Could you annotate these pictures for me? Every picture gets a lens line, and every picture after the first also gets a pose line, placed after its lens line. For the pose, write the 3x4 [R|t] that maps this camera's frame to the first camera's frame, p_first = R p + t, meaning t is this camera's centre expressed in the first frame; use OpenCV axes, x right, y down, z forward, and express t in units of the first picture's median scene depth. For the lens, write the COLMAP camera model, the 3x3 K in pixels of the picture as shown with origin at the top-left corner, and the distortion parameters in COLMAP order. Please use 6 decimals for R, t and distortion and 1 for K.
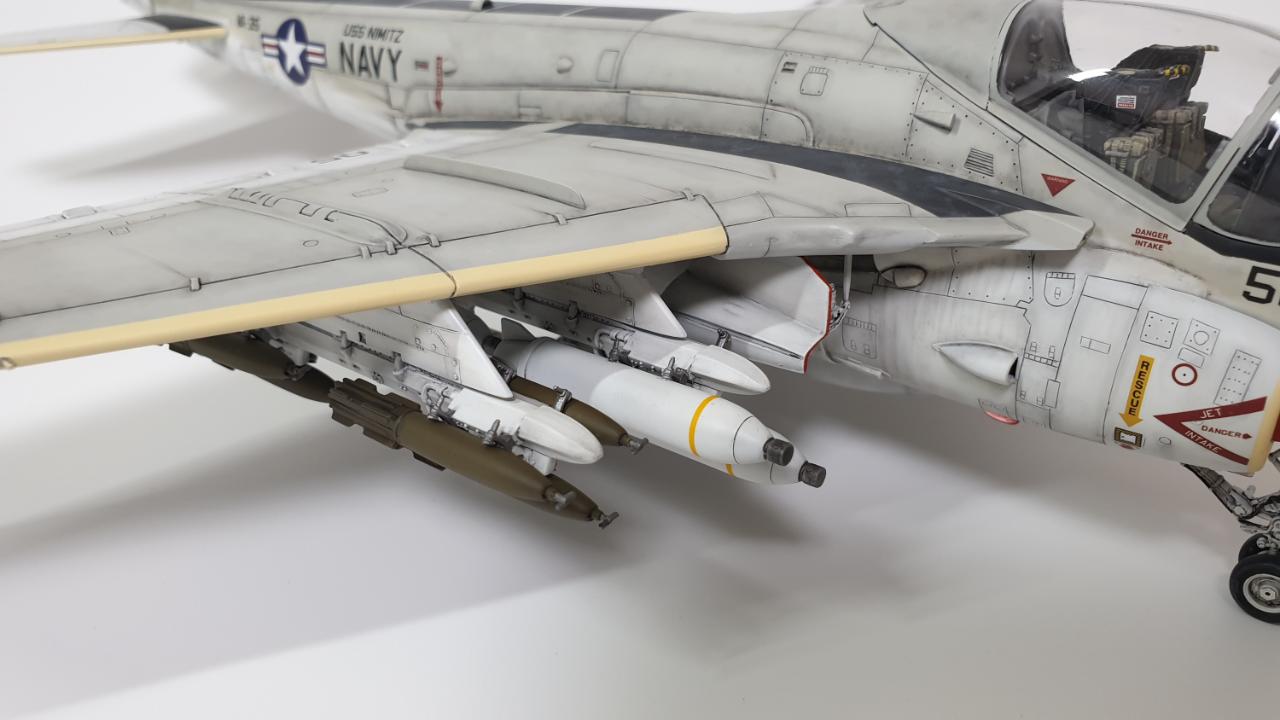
lens RADIAL K [[968.6, 0, 622.5], [0, 968.6, 355.1], [0, 0, 1]] dist [-0.072923, 0.071035]
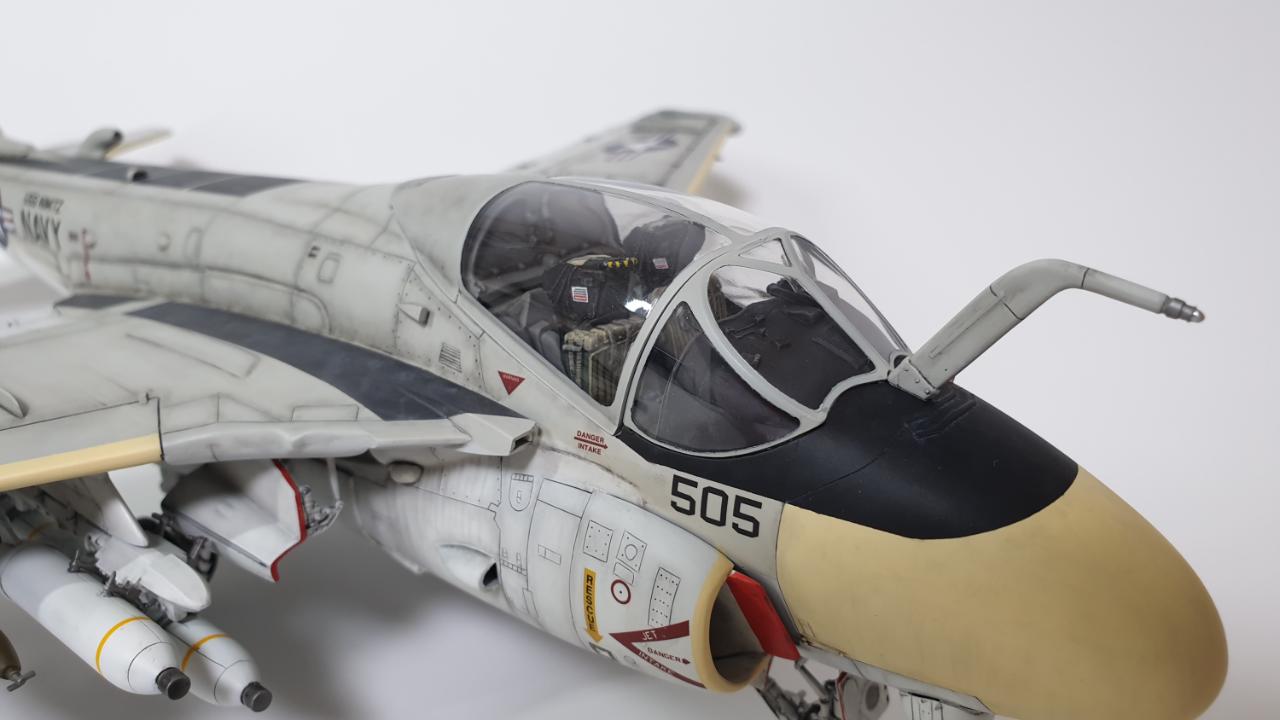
lens RADIAL K [[967.6, 0, 619.5], [0, 967.6, 363.3], [0, 0, 1]] dist [0.054227, -0.190861]
pose [[0.999486, -0.021036, -0.024178, 0.576899], [0.018799, 0.995826, -0.089313, -0.108028], [0.025956, 0.088813, 0.995710, 0.046478]]
